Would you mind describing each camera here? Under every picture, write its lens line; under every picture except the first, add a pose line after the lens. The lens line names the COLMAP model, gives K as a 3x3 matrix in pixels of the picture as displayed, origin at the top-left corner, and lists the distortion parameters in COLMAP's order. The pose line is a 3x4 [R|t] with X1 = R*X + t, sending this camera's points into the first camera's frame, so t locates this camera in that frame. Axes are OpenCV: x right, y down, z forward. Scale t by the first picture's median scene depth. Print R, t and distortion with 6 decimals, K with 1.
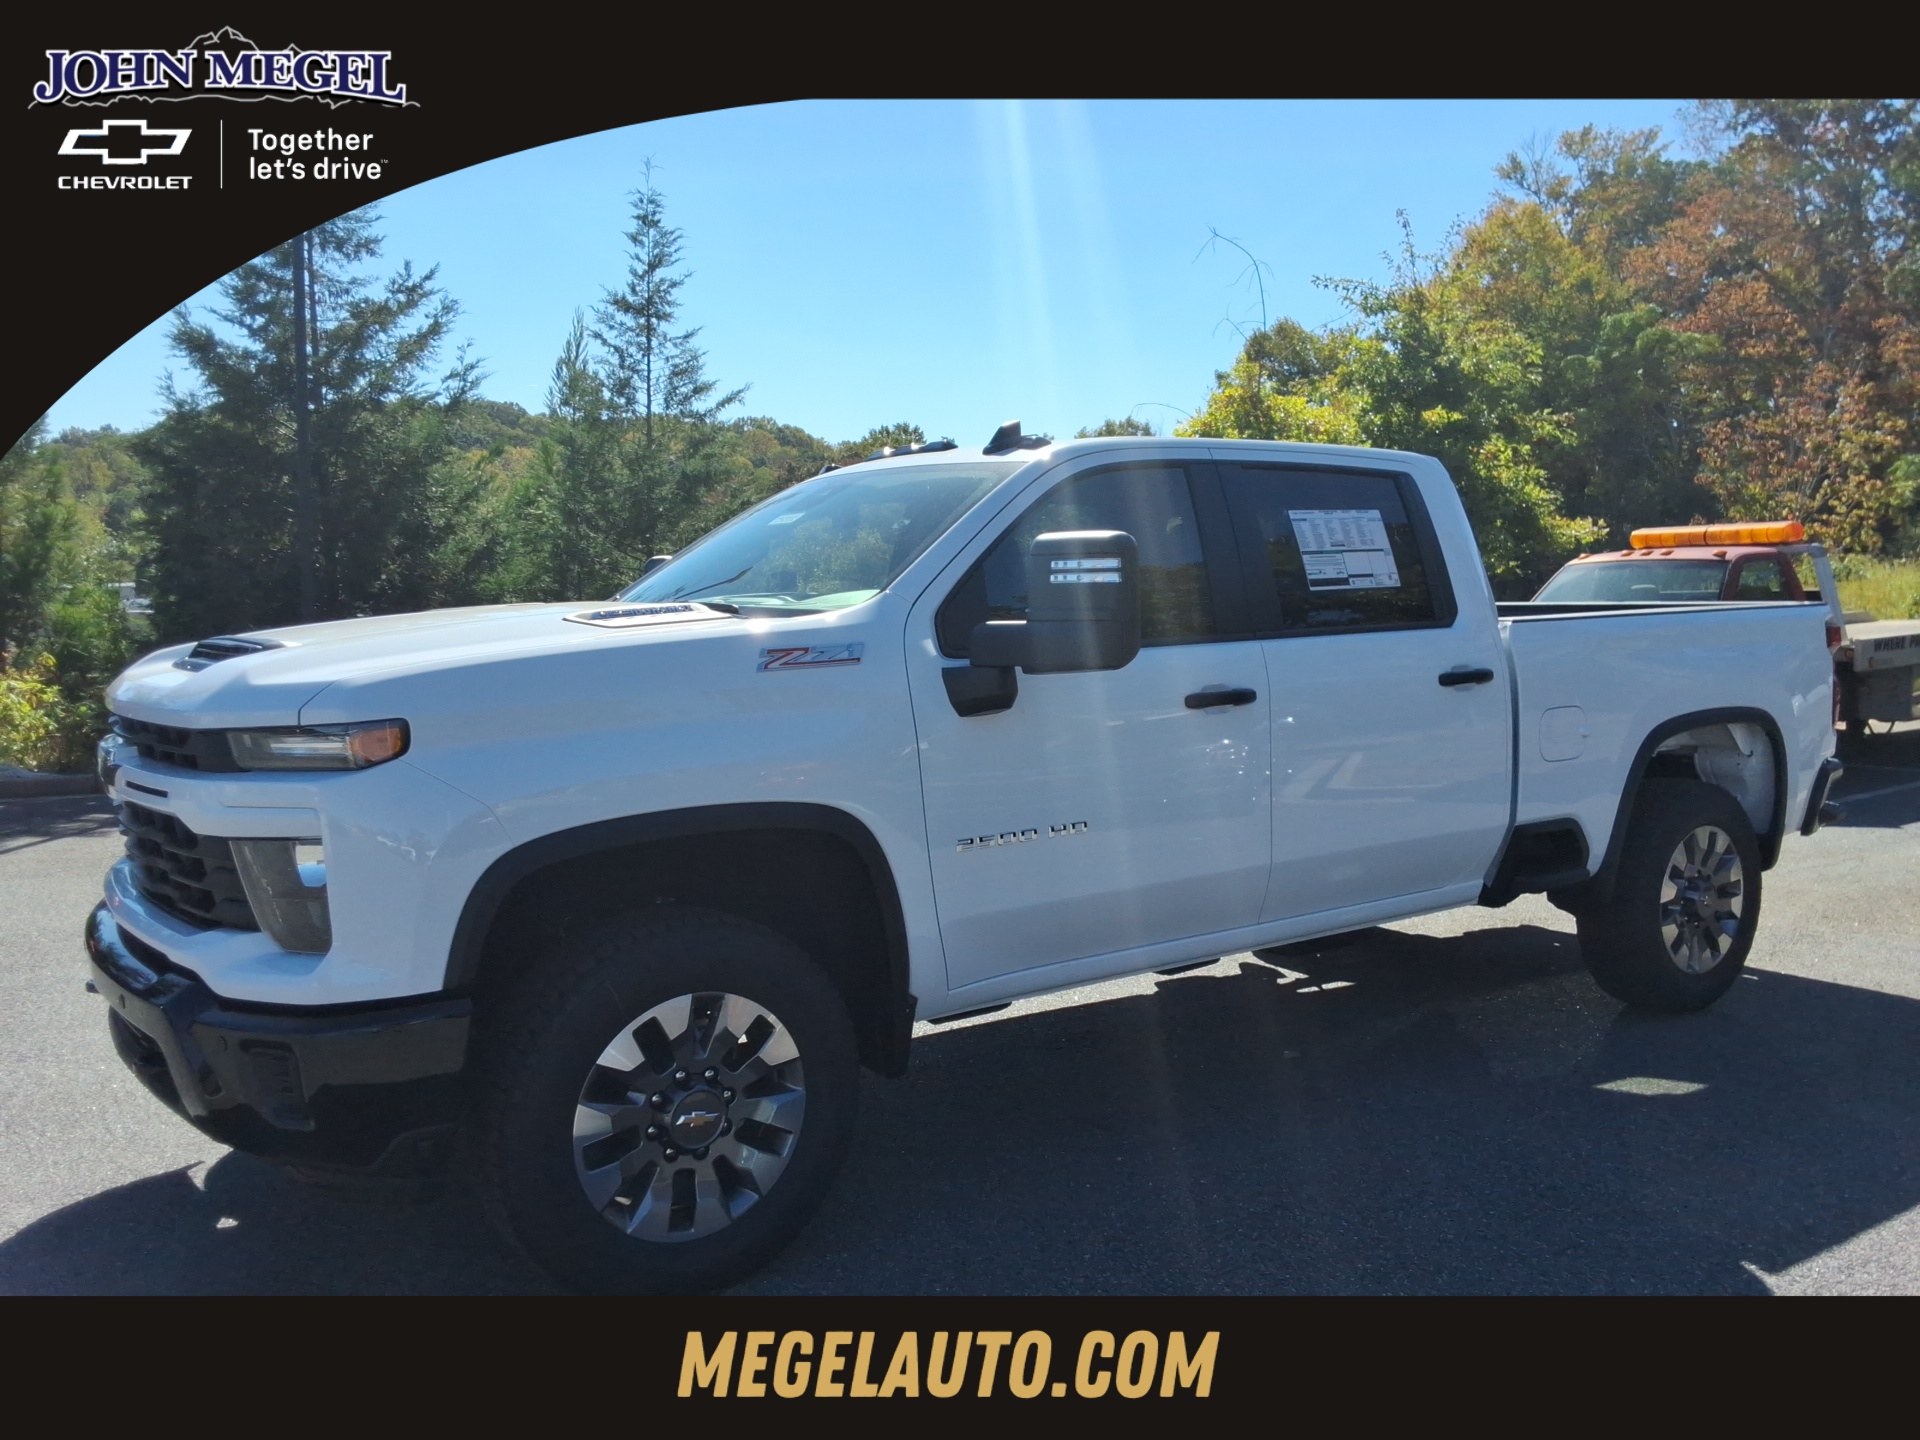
lens RADIAL K [[1551.9, 0, 973.5], [0, 1551.9, 746.4], [0, 0, 1]] dist [0.137305, -0.215860]
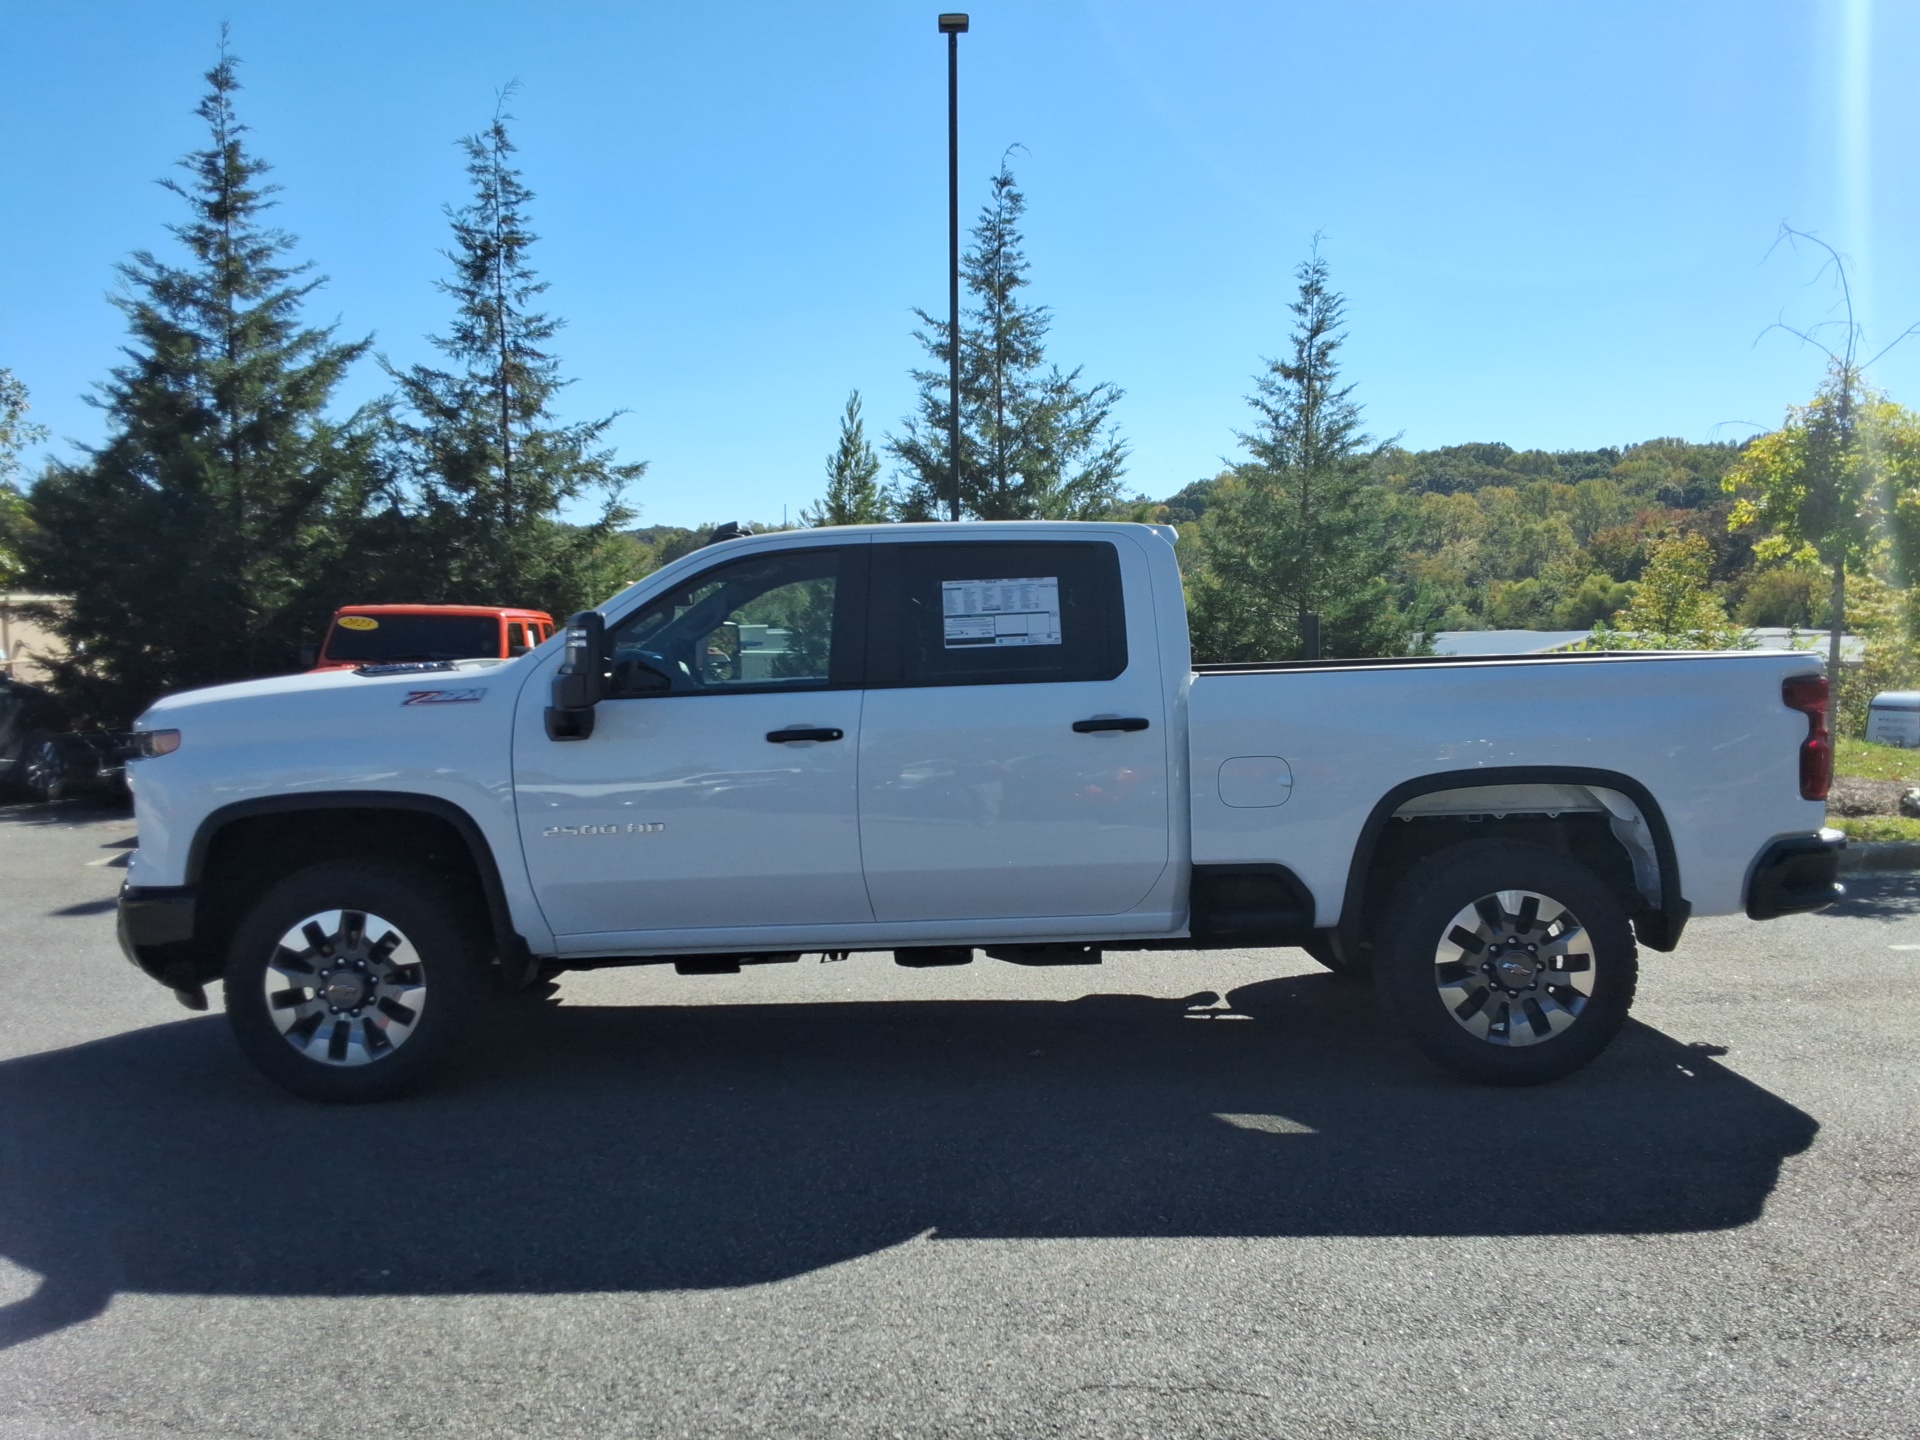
lens RADIAL K [[1551.9, 0, 973.5], [0, 1551.9, 746.4], [0, 0, 1]] dist [0.137305, -0.215860]
pose [[0.814651, 0.031103, -0.579117, 0.842809], [-0.045826, 0.998891, -0.010815, -0.012172], [0.578138, 0.035349, 0.815173, 0.044893]]
